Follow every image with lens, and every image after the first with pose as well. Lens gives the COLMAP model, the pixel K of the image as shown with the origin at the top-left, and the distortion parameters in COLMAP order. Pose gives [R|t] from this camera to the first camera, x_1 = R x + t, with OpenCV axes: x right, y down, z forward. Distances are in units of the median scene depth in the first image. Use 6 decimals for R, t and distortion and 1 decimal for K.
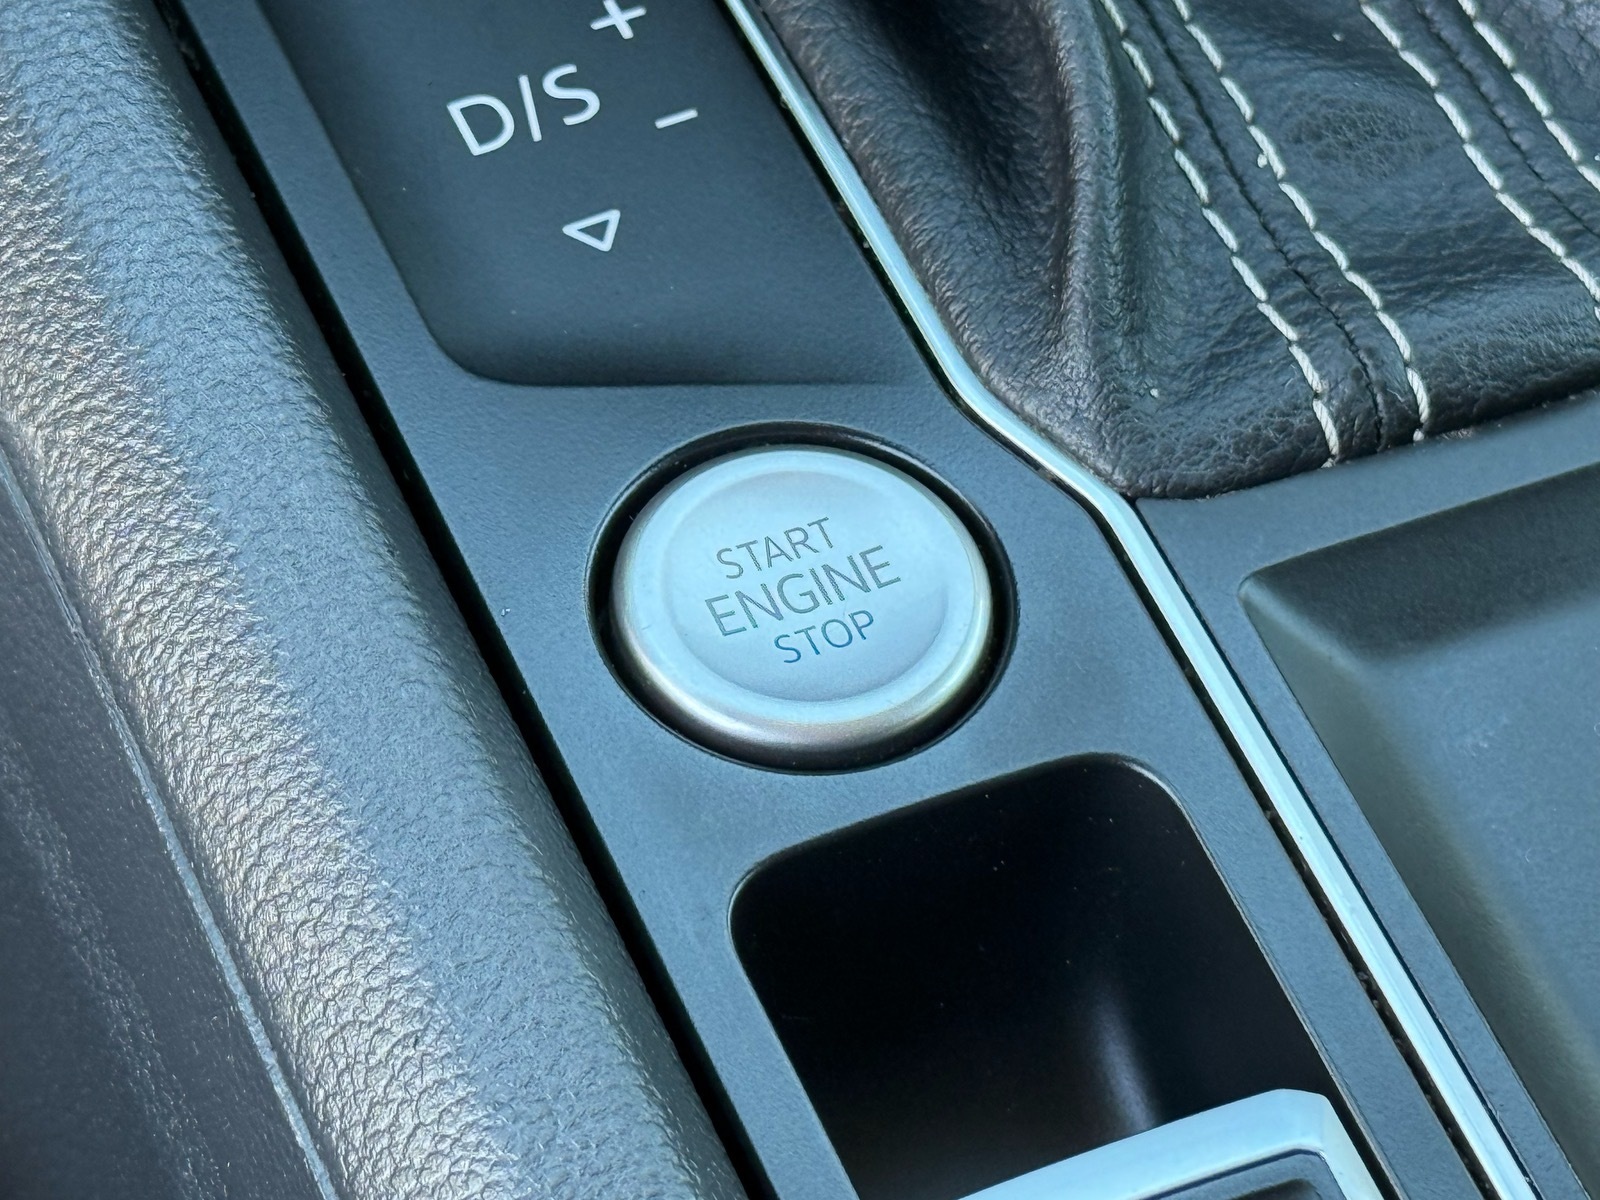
lens RADIAL K [[4978.7, 0, 800.0], [0, 4978.7, 600.0], [0, 0, 1]] dist [0.117887, 0.297356]
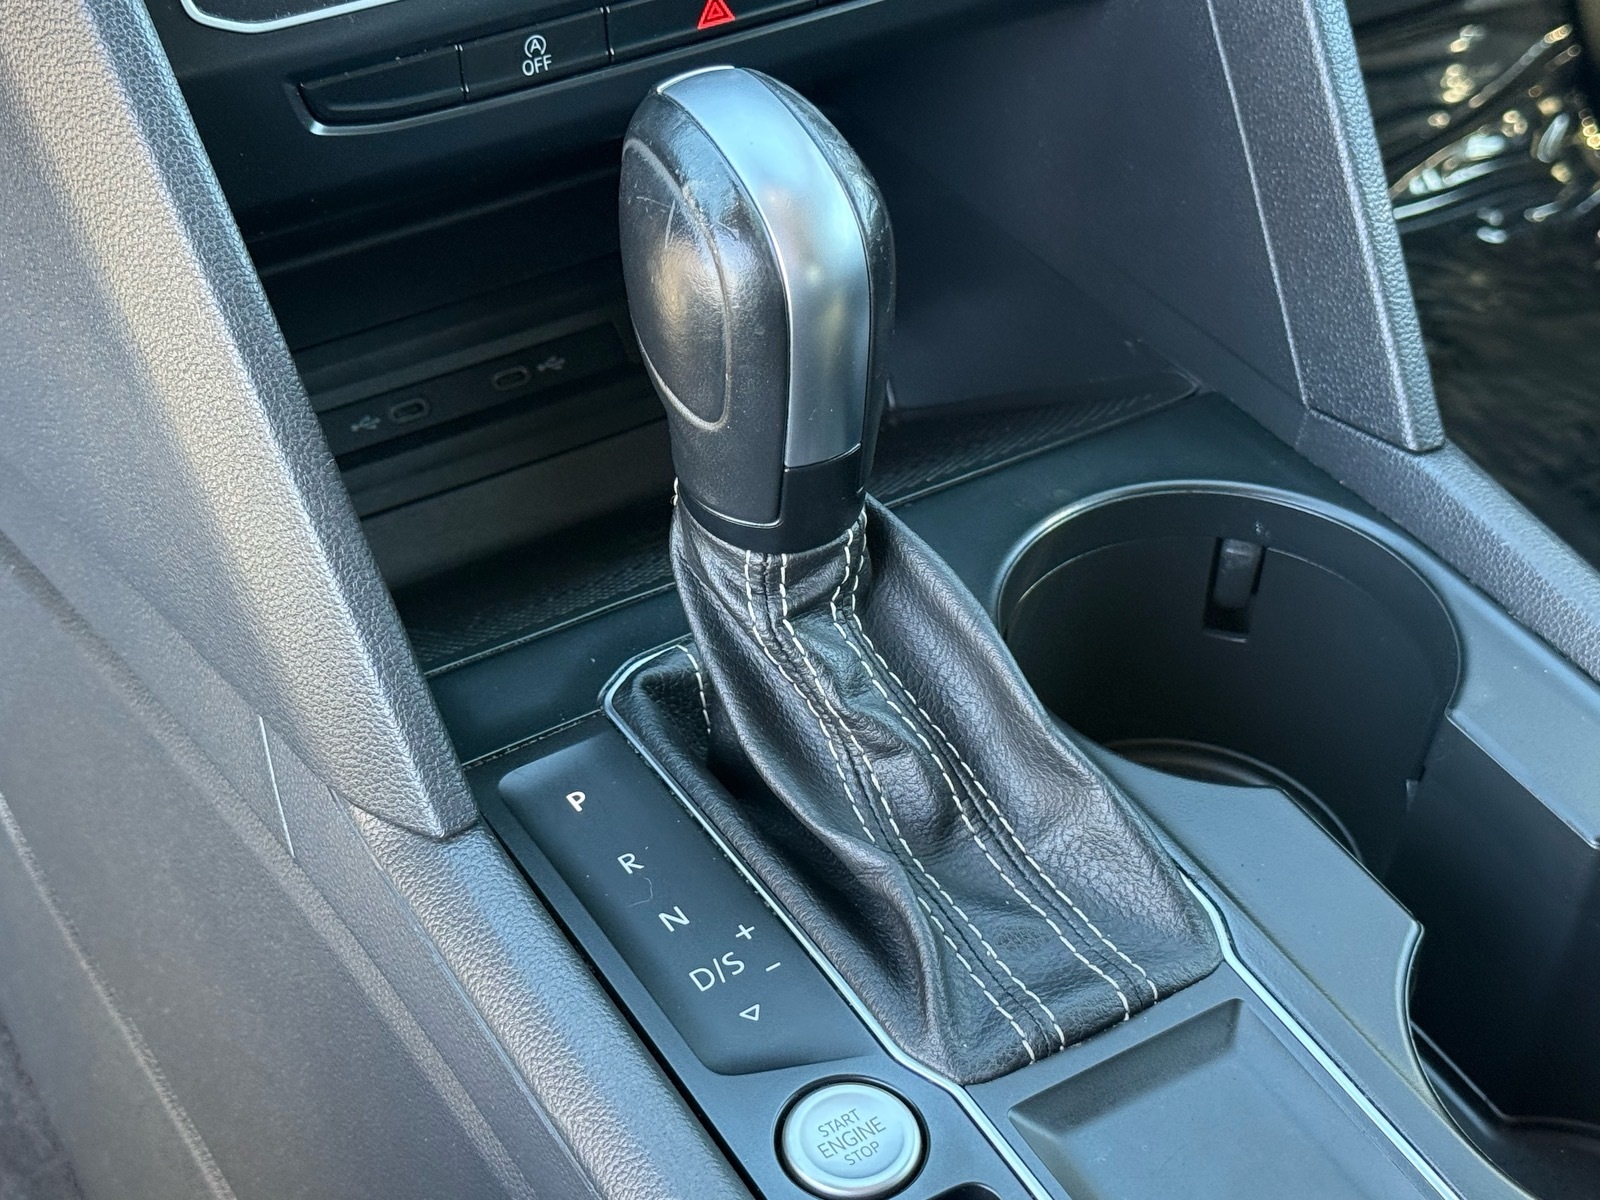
lens RADIAL K [[2807.0, 0, 800.0], [0, 2807.0, 600.0], [0, 0, 1]] dist [0.156412, -0.201310]
pose [[0.989319, -0.129252, 0.067394, -0.090922], [0.139445, 0.973872, -0.179243, -0.014987], [-0.042466, 0.186726, 0.981494, -0.561132]]
